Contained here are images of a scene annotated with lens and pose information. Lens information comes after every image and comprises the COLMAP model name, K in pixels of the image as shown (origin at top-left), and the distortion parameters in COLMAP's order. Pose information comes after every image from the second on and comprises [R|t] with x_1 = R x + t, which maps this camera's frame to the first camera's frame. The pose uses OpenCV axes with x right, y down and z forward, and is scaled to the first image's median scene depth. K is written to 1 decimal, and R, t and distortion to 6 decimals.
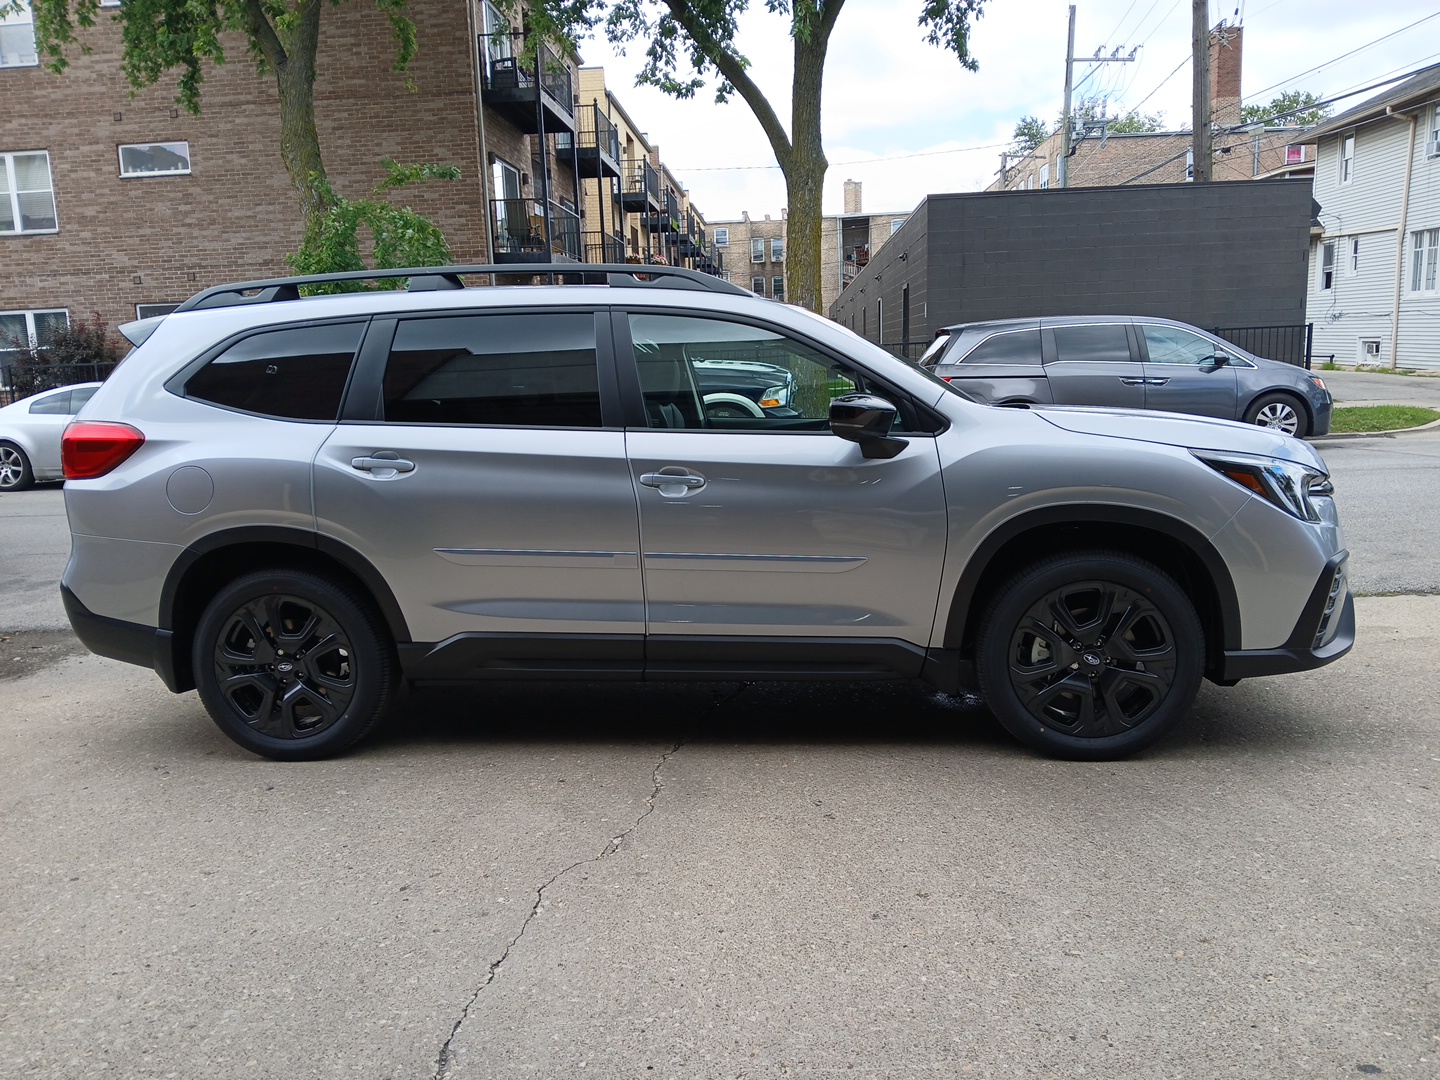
lens RADIAL K [[1137.8, 0, 720.0], [0, 1137.8, 540.0], [0, 0, 1]] dist [-0.042178, -0.017874]
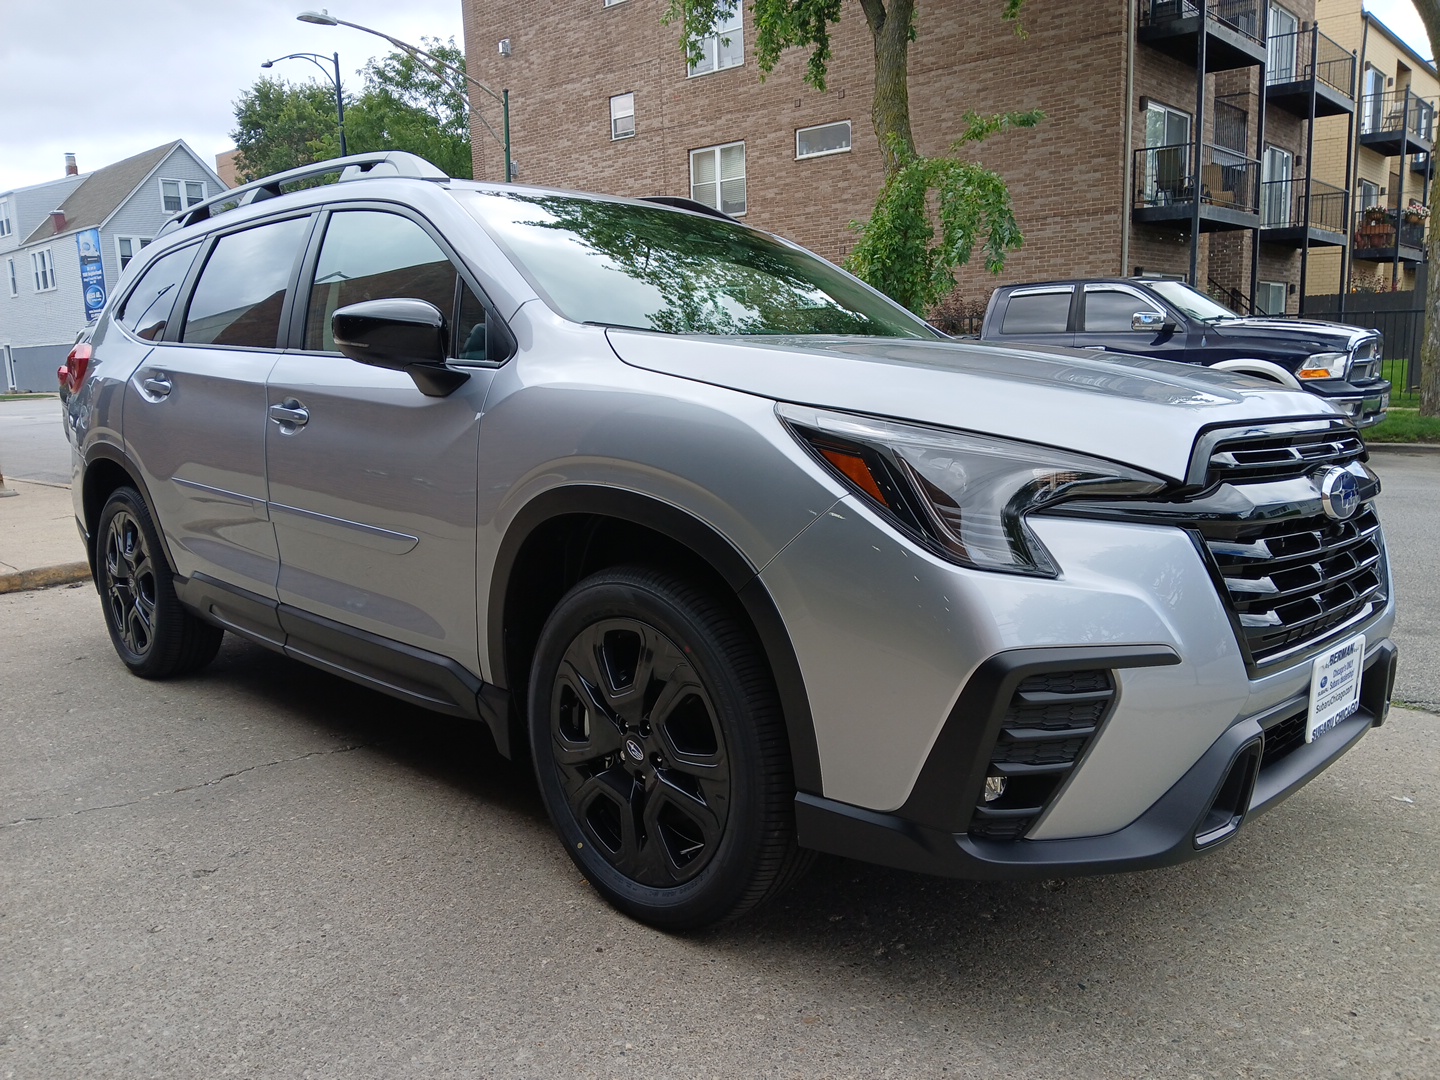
lens RADIAL K [[1144.4, 0, 720.0], [0, 1144.4, 540.0], [0, 0, 1]] dist [-0.040678, -0.004863]
pose [[0.784176, 0.102181, -0.612067, 0.121598], [-0.092149, 0.994589, 0.047980, -0.005826], [0.613658, 0.018777, 0.789349, 0.095595]]
